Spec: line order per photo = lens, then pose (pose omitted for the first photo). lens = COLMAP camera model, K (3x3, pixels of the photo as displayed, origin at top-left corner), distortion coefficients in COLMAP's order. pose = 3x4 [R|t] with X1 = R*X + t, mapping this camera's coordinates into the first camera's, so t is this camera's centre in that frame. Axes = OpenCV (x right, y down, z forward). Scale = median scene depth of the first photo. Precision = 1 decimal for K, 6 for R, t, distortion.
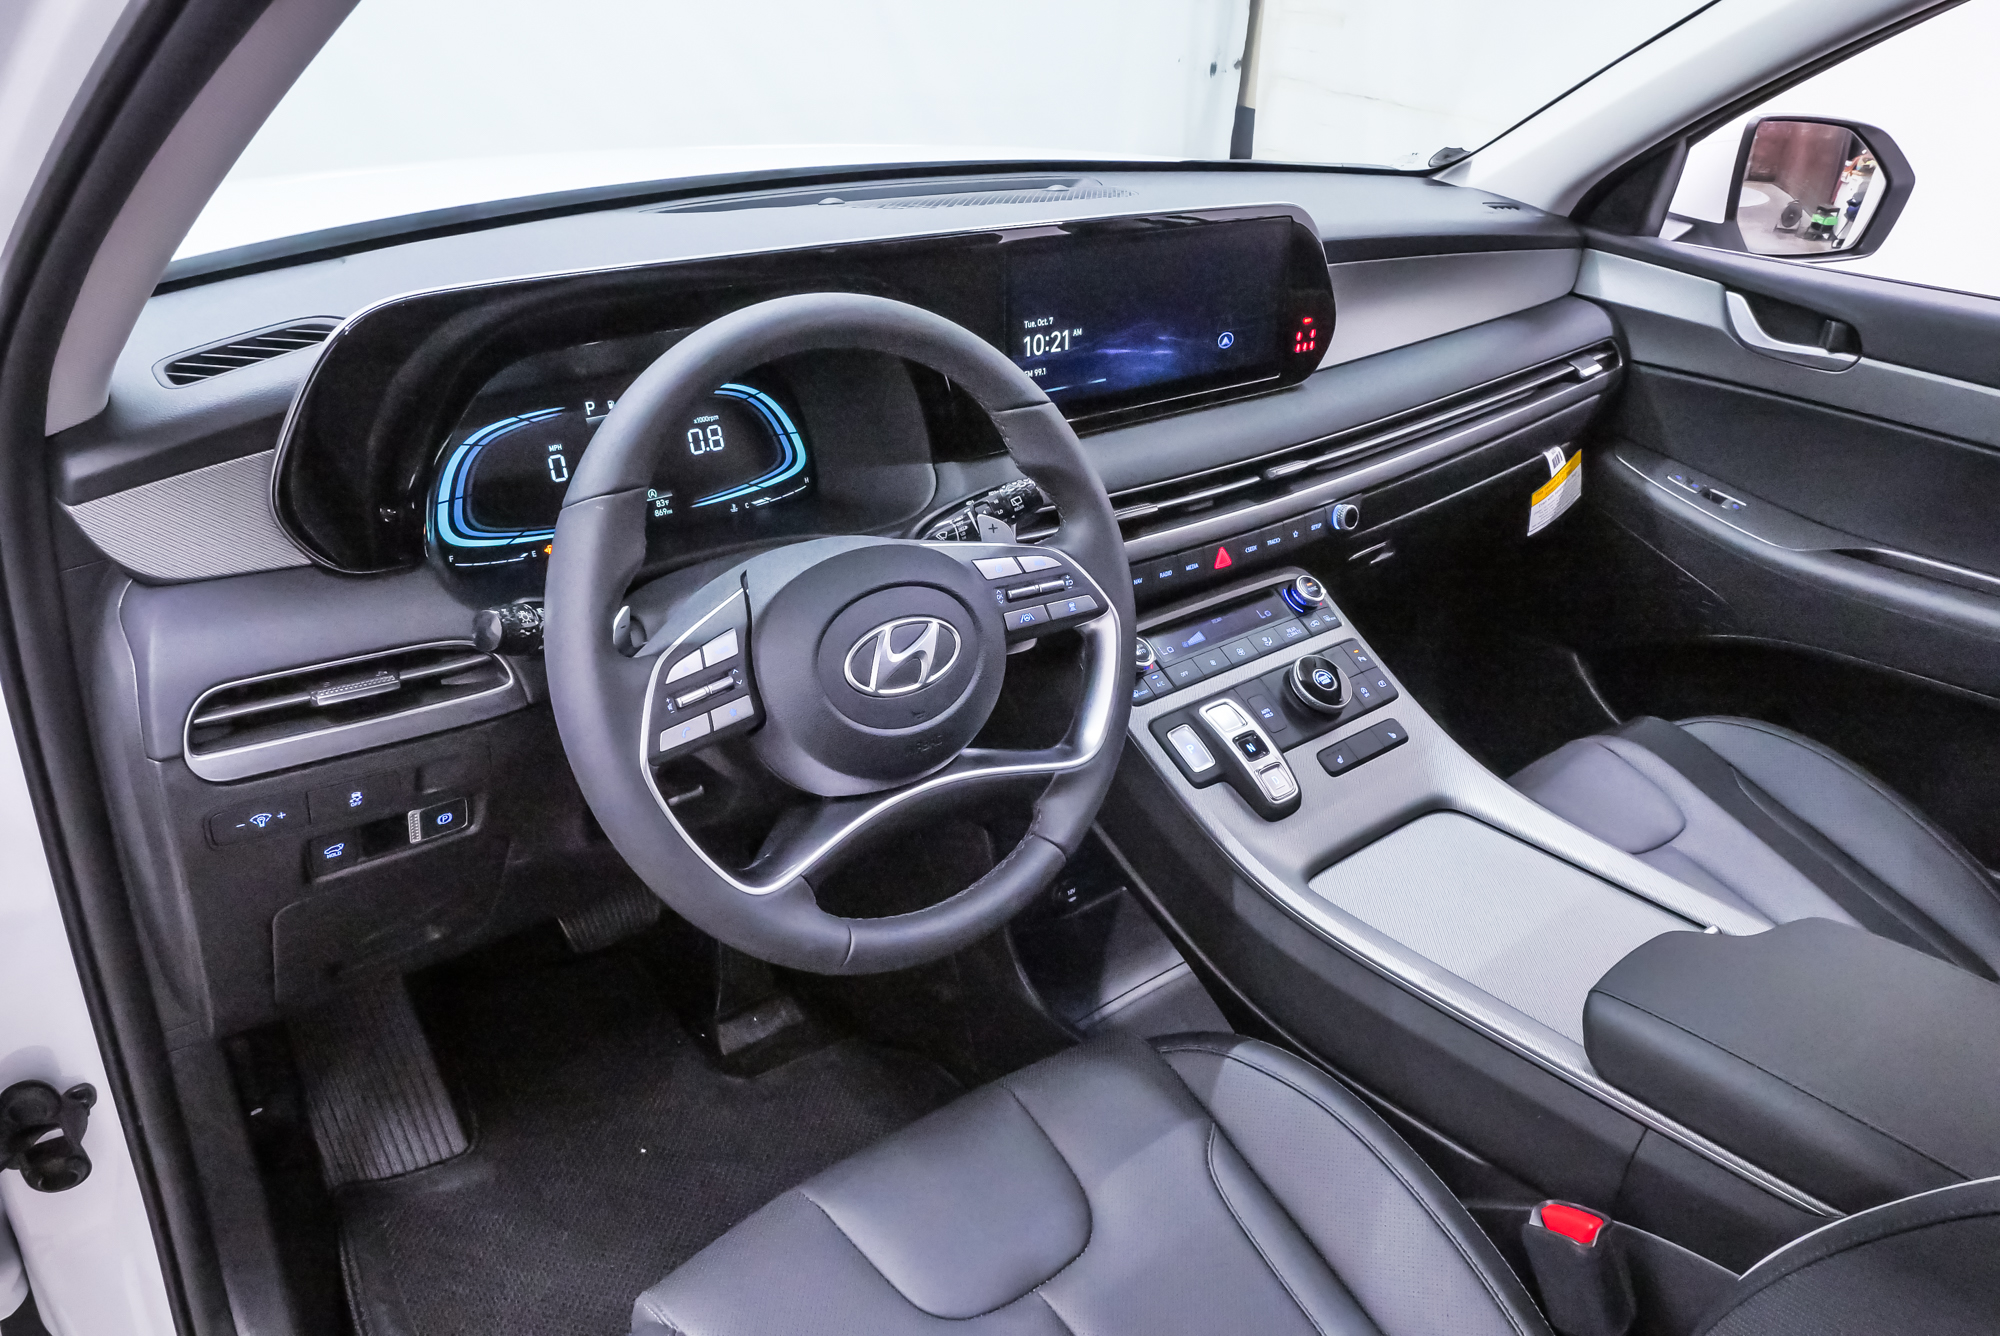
lens RADIAL K [[1461.7, 0, 1000.0], [0, 1461.7, 668.0], [0, 0, 1]] dist [-0.033976, 0.006958]
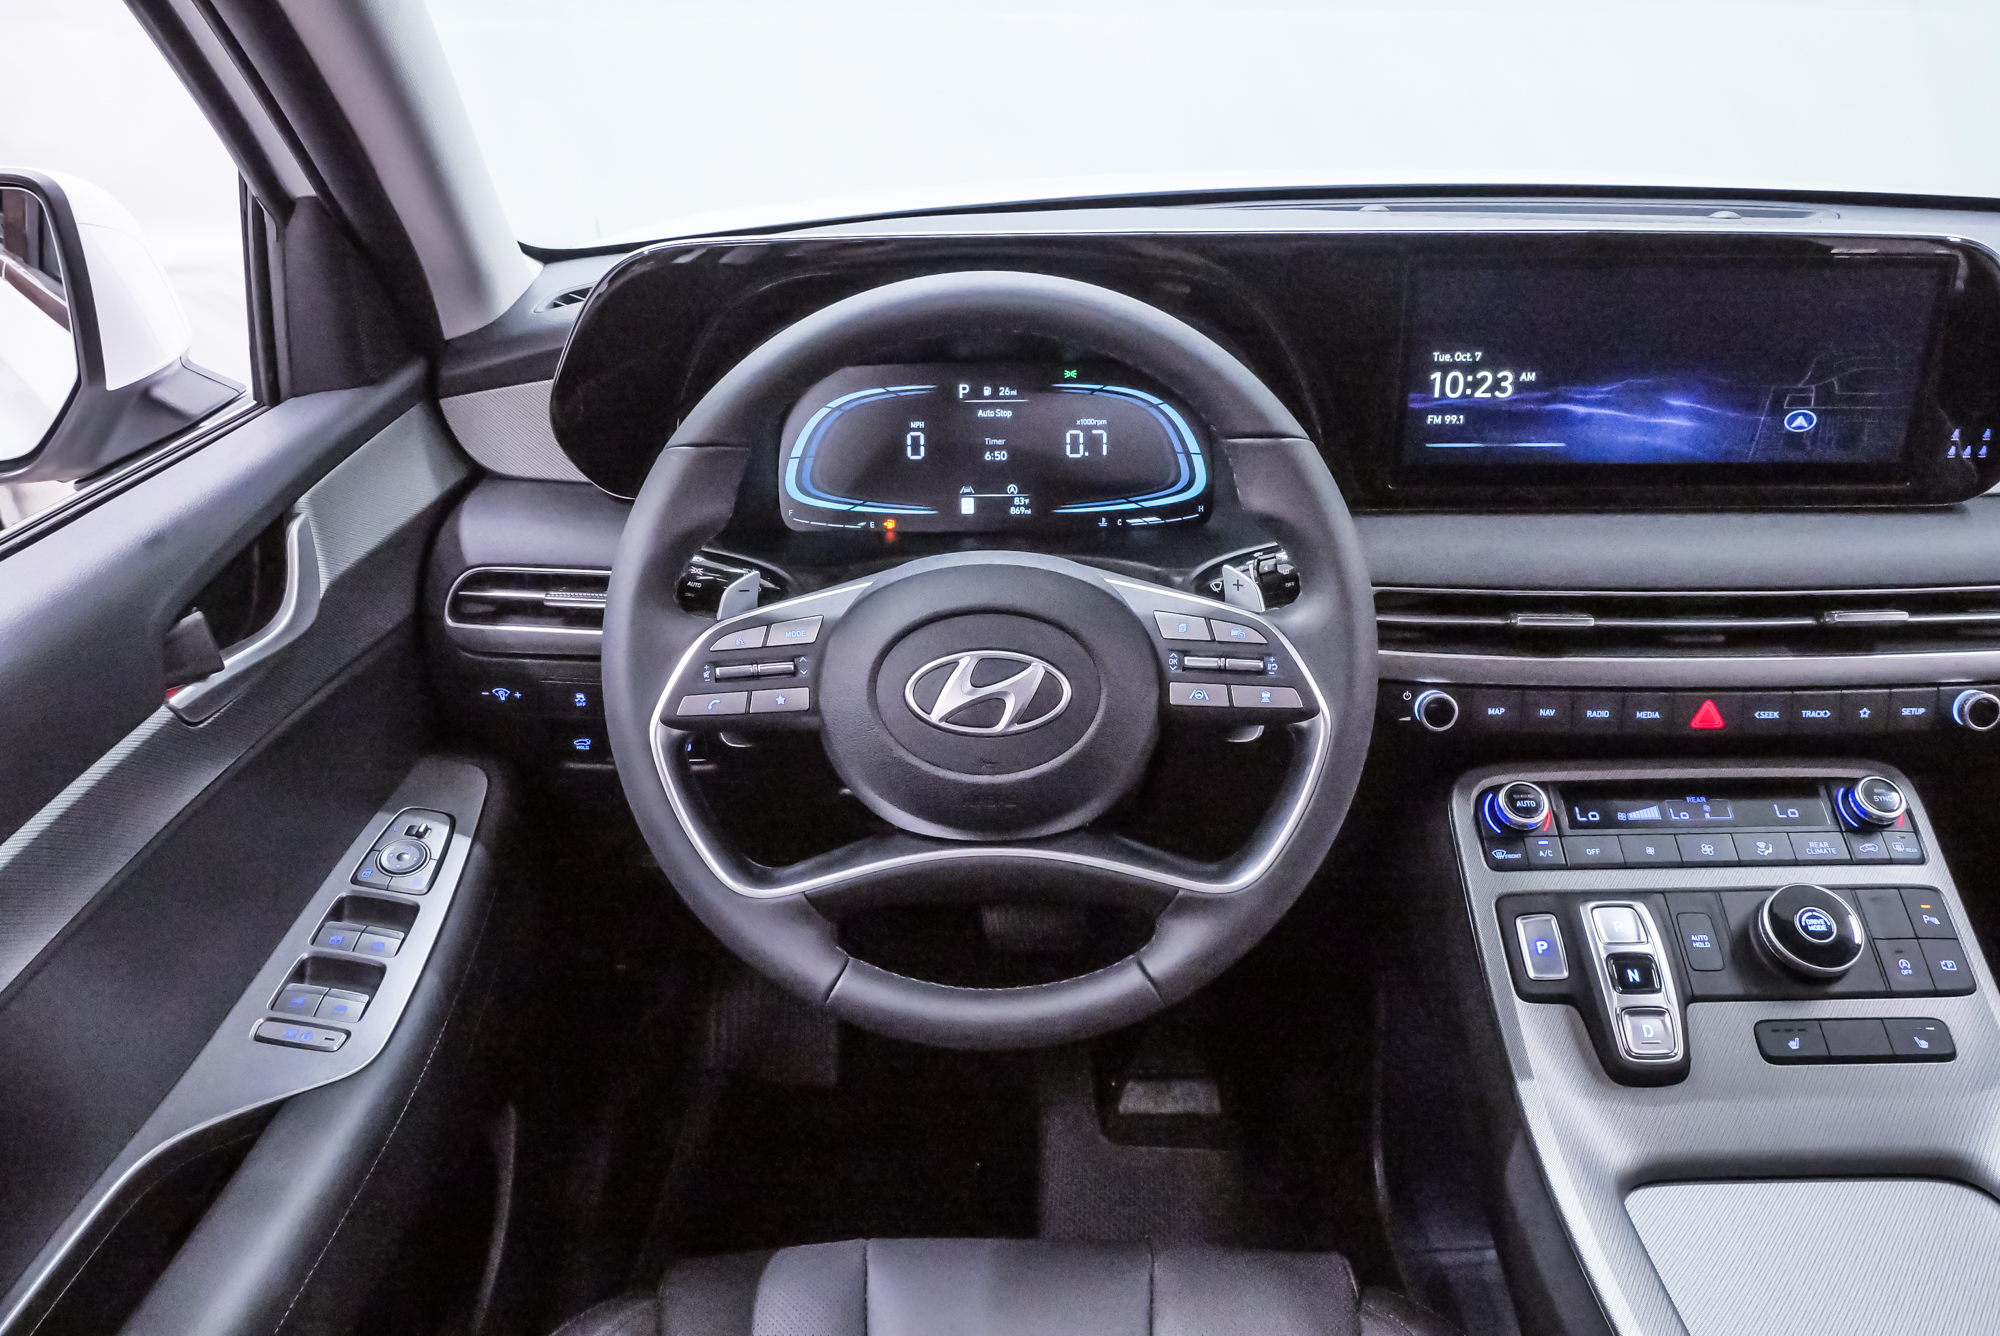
lens RADIAL K [[1461.7, 0, 1000.0], [0, 1461.7, 668.0], [0, 0, 1]] dist [-0.033976, 0.006958]
pose [[0.760055, 0.228441, -0.608384, 0.342755], [-0.251064, 0.966712, 0.049334, -0.049430], [0.599403, 0.115247, 0.792108, 0.241357]]
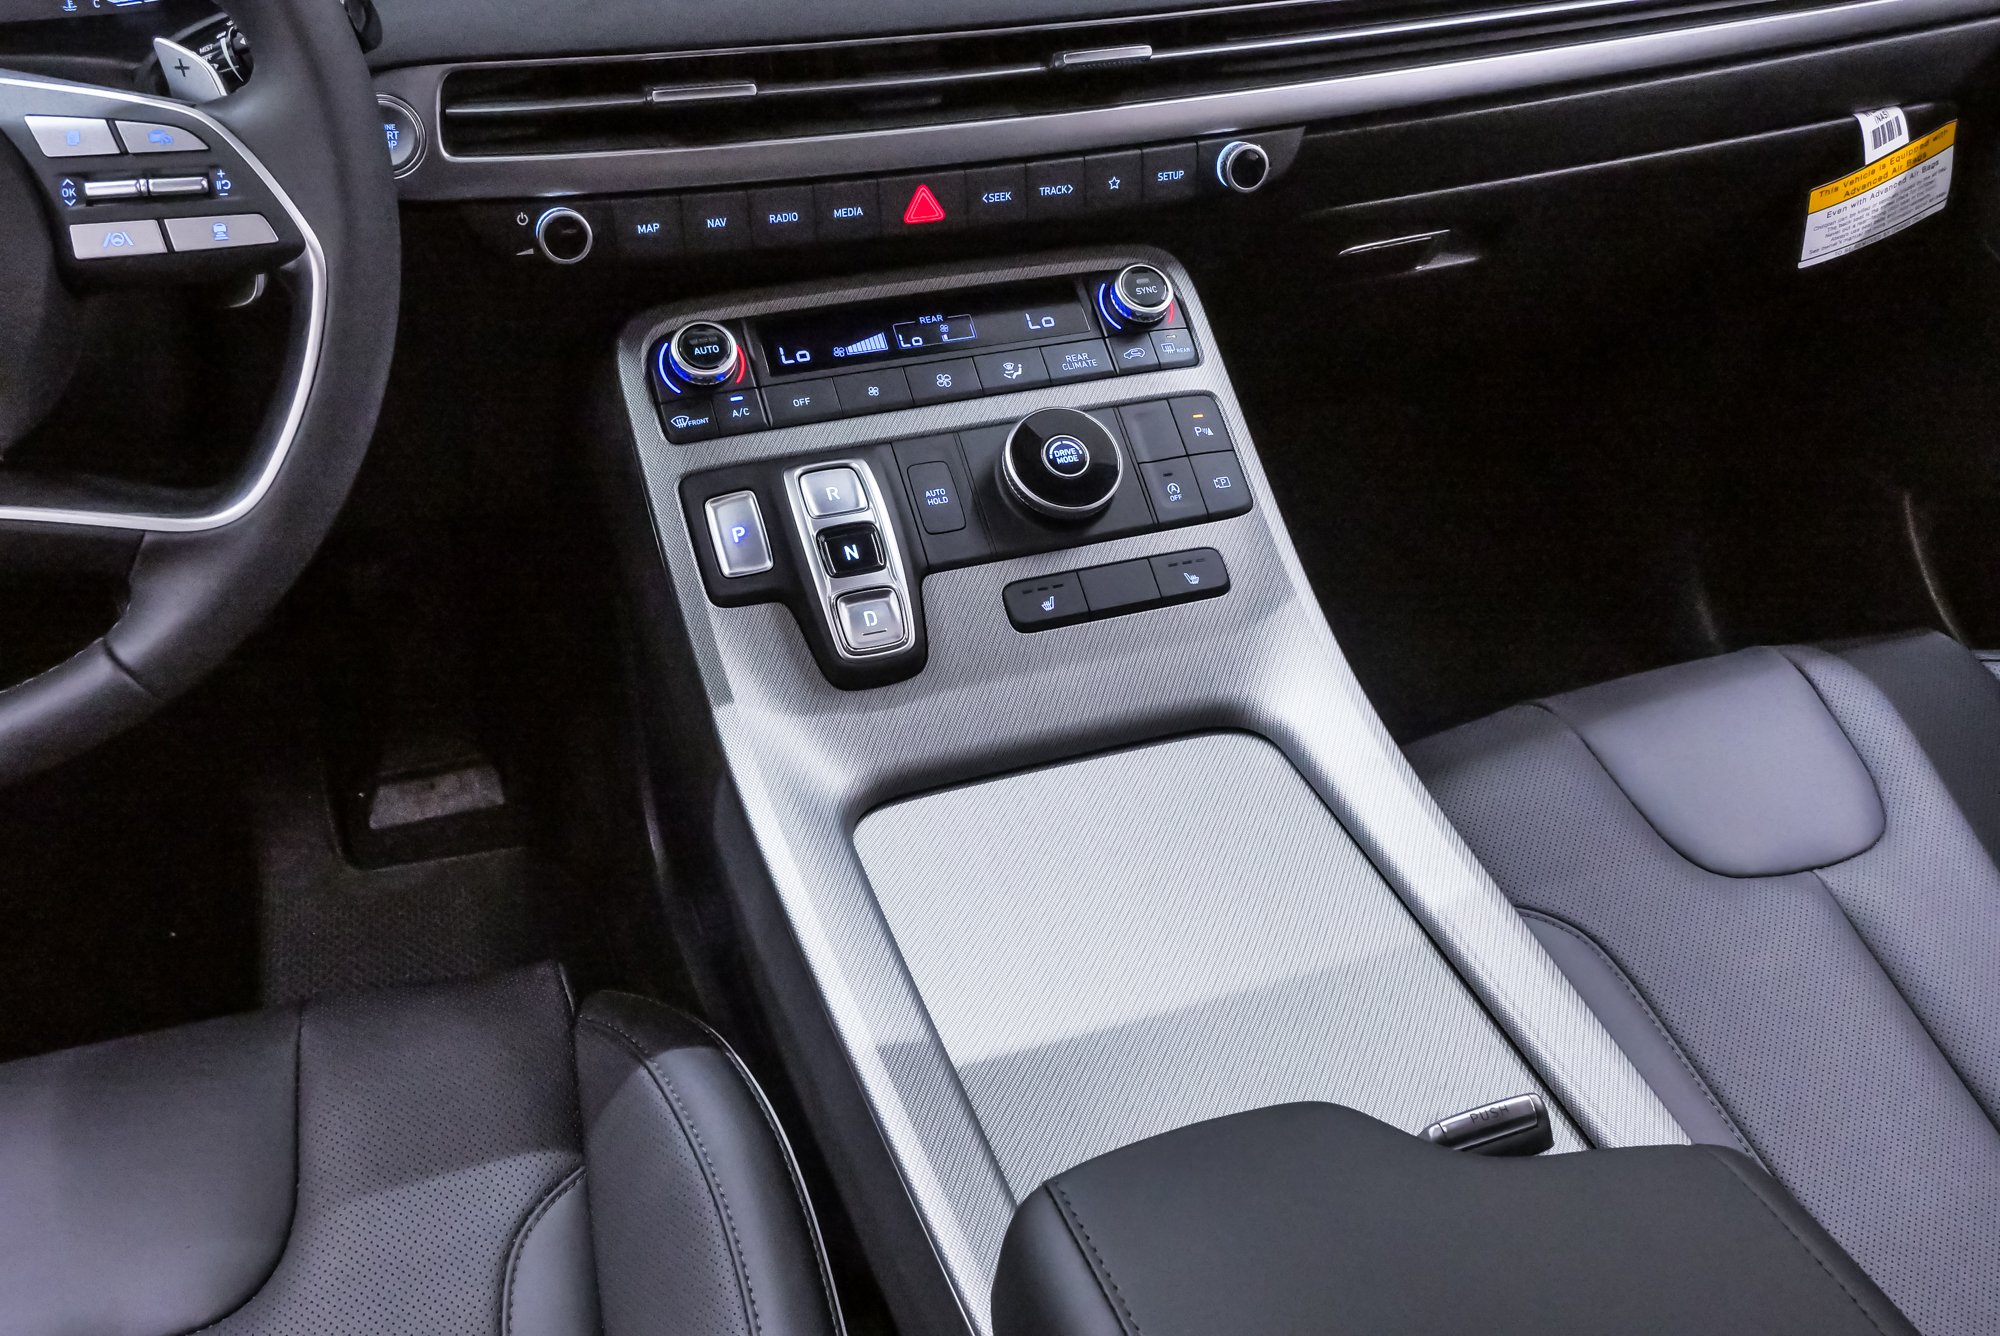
lens RADIAL K [[1758.7, 0, 1000.0], [0, 1758.7, 668.0], [0, 0, 1]] dist [-0.022411, 0.008372]
pose [[0.940752, 0.207826, -0.267943, 0.426304], [-0.153748, 0.965706, 0.209223, -0.053870], [0.302236, -0.155631, 0.940443, 0.386642]]
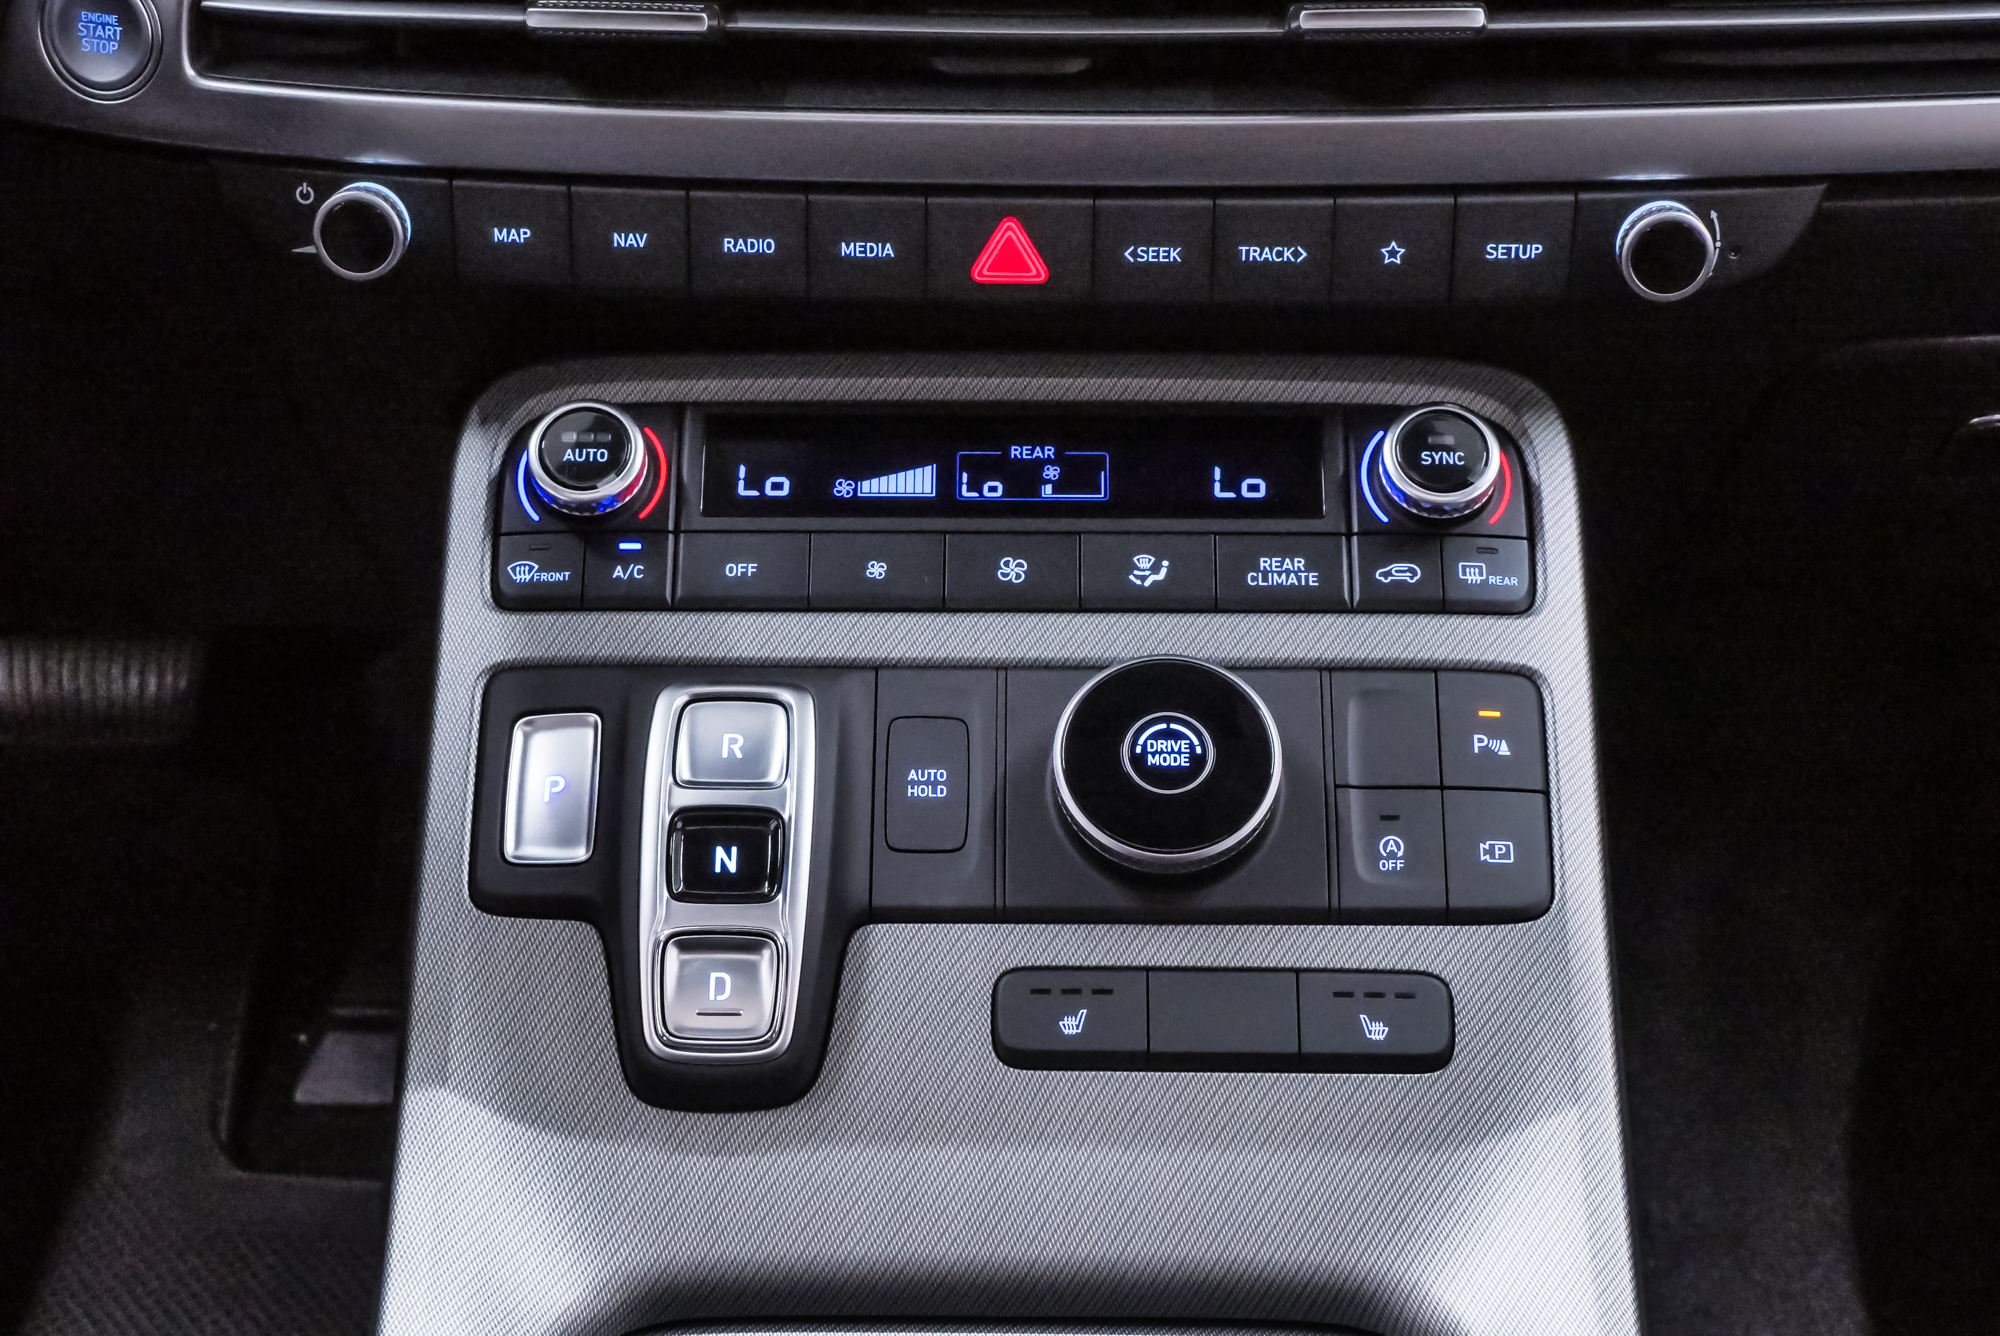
lens RADIAL K [[3218.7, 0, 1000.0], [0, 3218.7, 668.0], [0, 0, 1]] dist [0.033041, 0.051520]
pose [[0.750062, 0.345125, -0.564177, 0.600693], [-0.263725, 0.938369, 0.223414, -0.154724], [0.606512, -0.018787, 0.794853, 0.508392]]
